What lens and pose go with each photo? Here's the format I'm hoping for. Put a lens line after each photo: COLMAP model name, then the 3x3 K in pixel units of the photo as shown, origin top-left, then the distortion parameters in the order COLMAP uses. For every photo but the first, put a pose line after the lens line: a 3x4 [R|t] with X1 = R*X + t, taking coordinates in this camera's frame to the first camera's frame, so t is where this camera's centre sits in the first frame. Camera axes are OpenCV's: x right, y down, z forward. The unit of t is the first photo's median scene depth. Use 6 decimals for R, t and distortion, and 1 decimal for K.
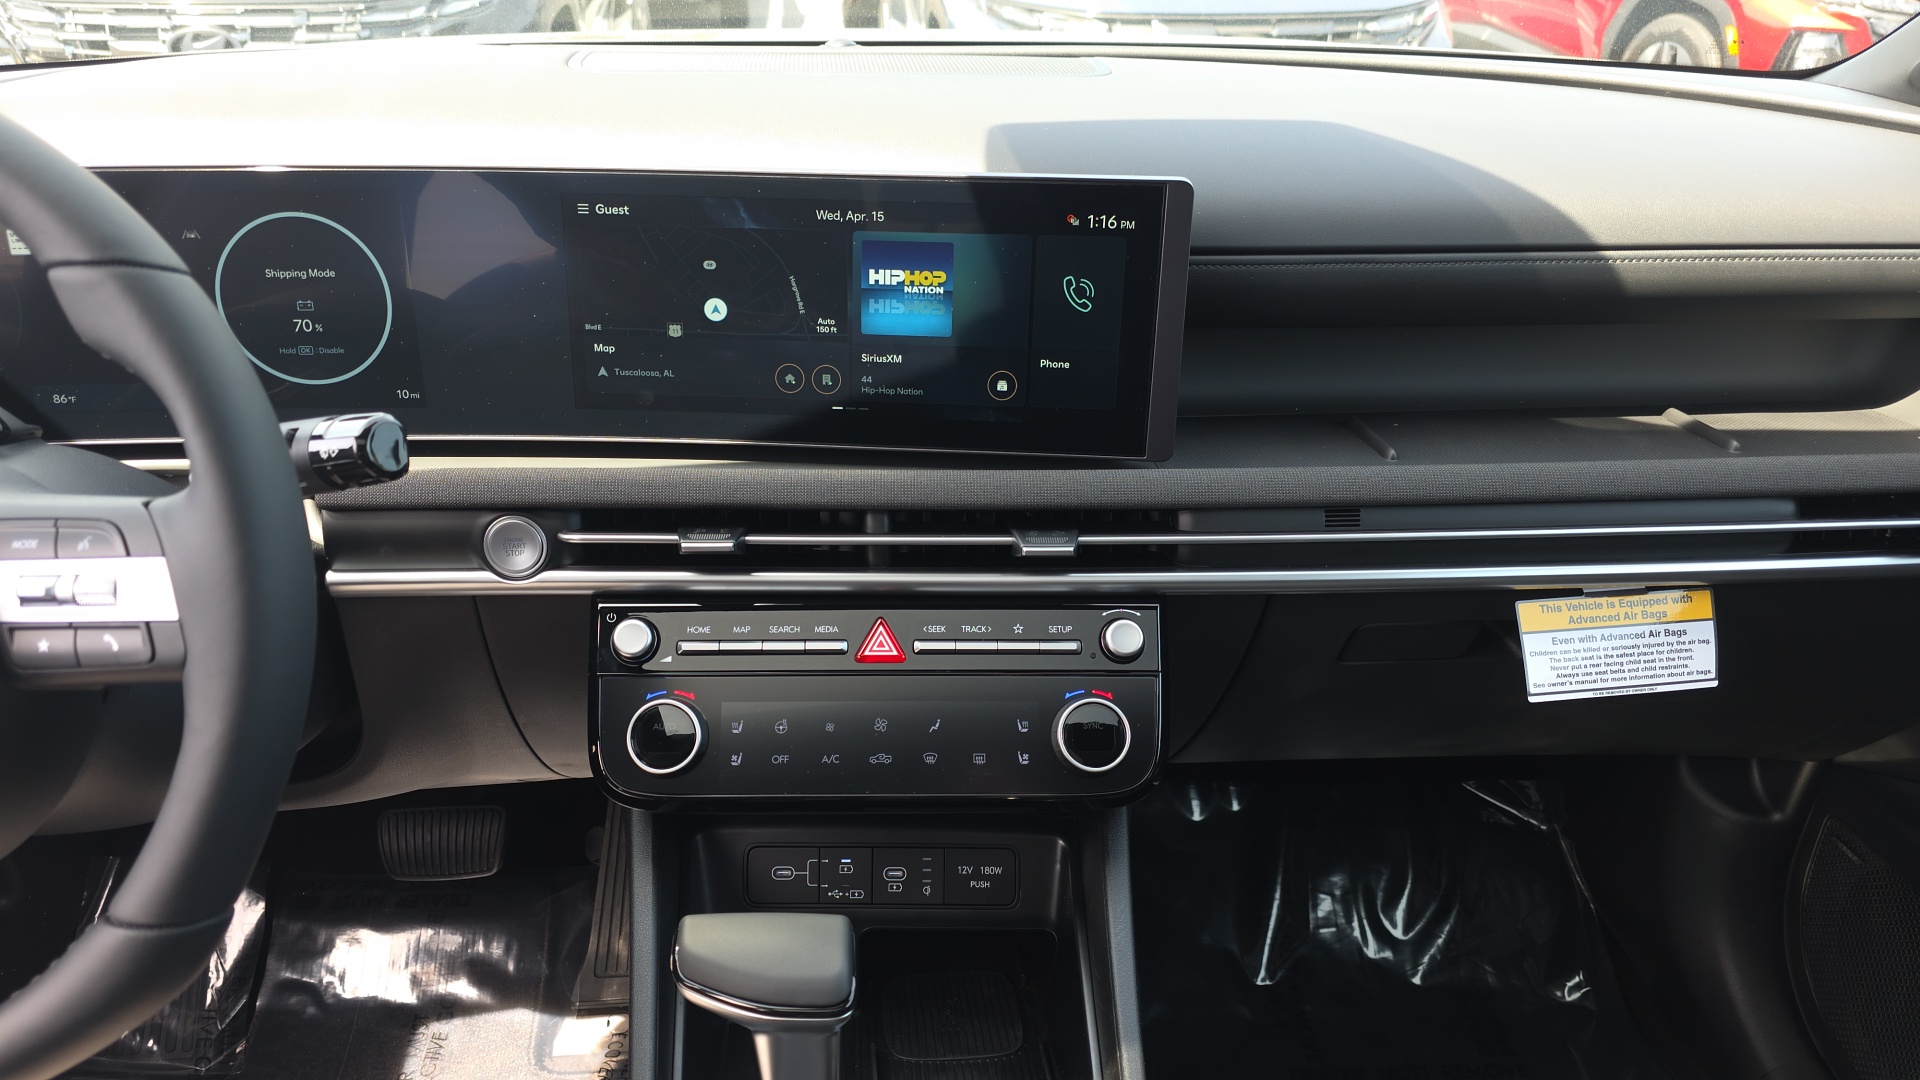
lens RADIAL K [[1295.0, 0, 928.3], [0, 1295.0, 543.0], [0, 0, 1]] dist [0.064213, -0.066502]
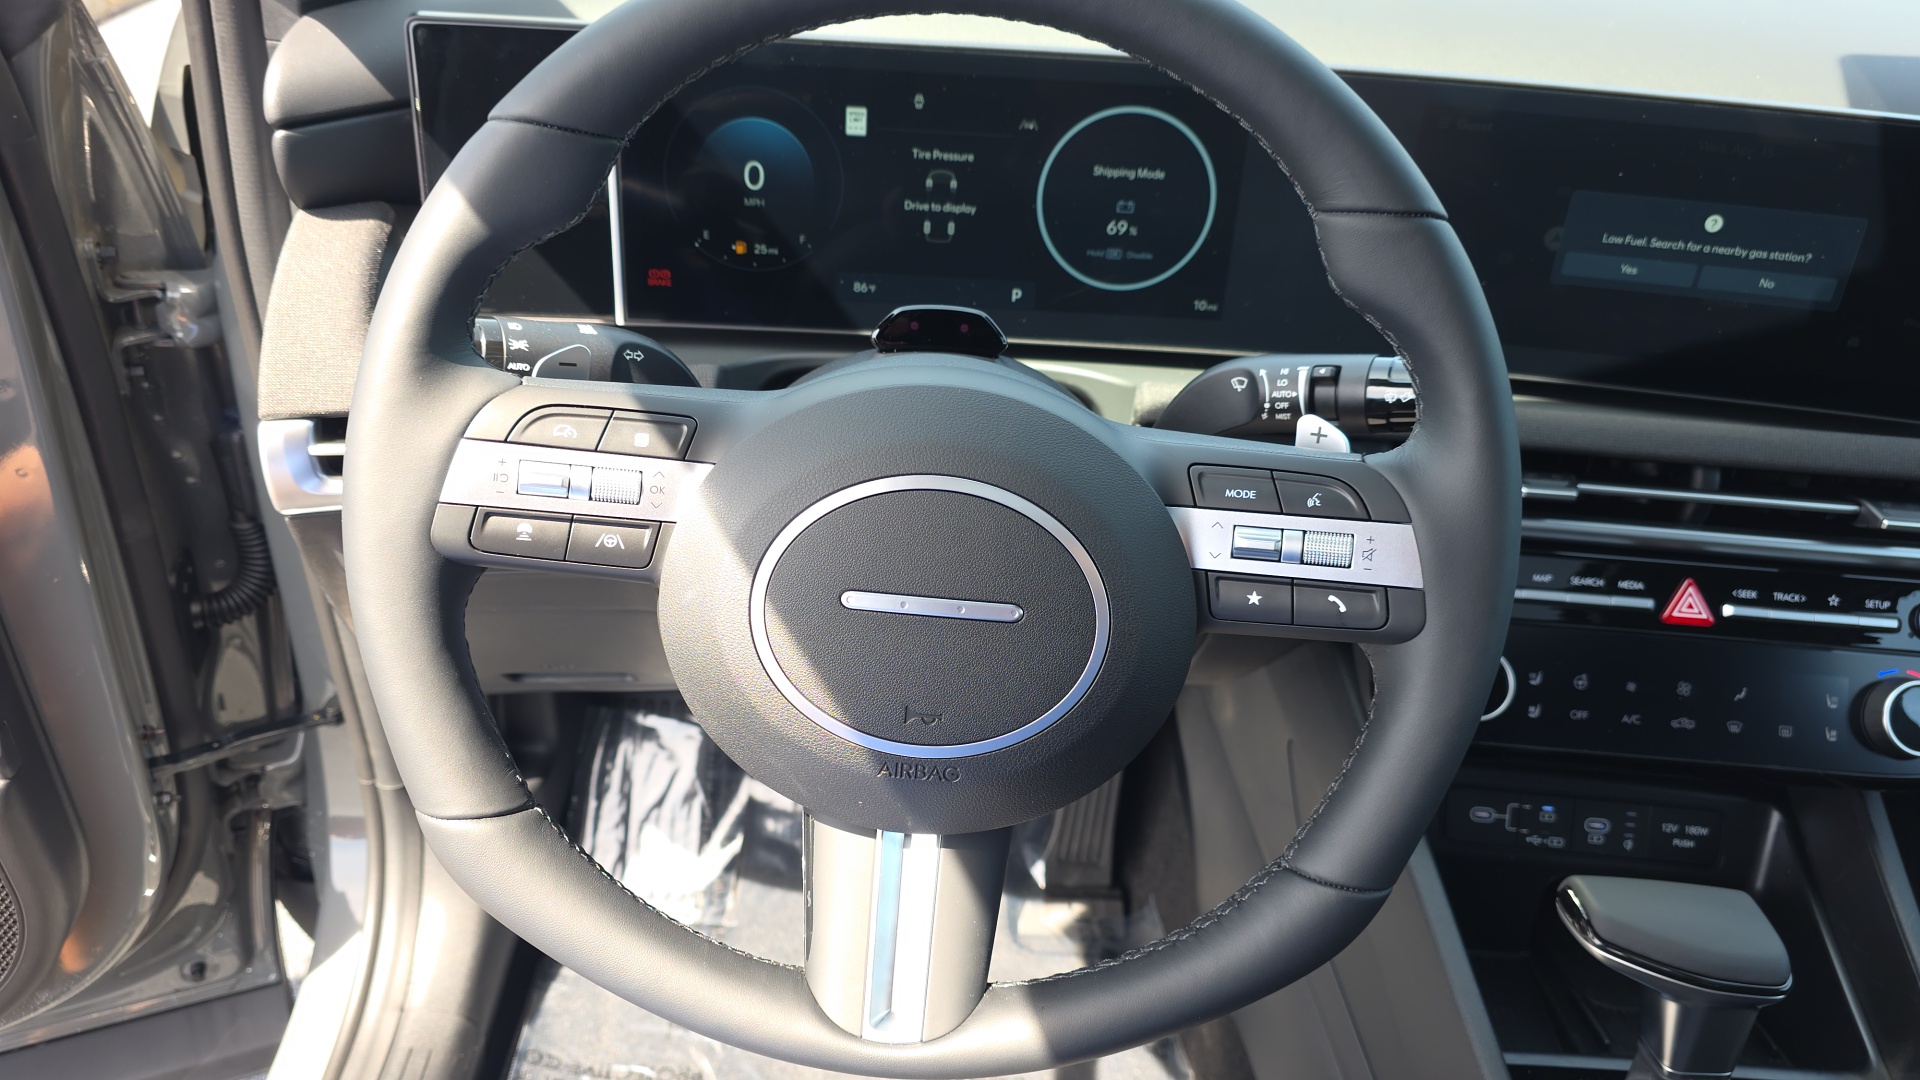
lens RADIAL K [[1313.4, 0, 931.5], [0, 1313.4, 546.2], [0, 0, 1]] dist [0.059139, -0.088215]
pose [[0.996311, 0.079452, -0.032445, -0.564272], [-0.075177, 0.990327, 0.116623, -0.037301], [0.041397, -0.113754, 0.992646, 0.008502]]
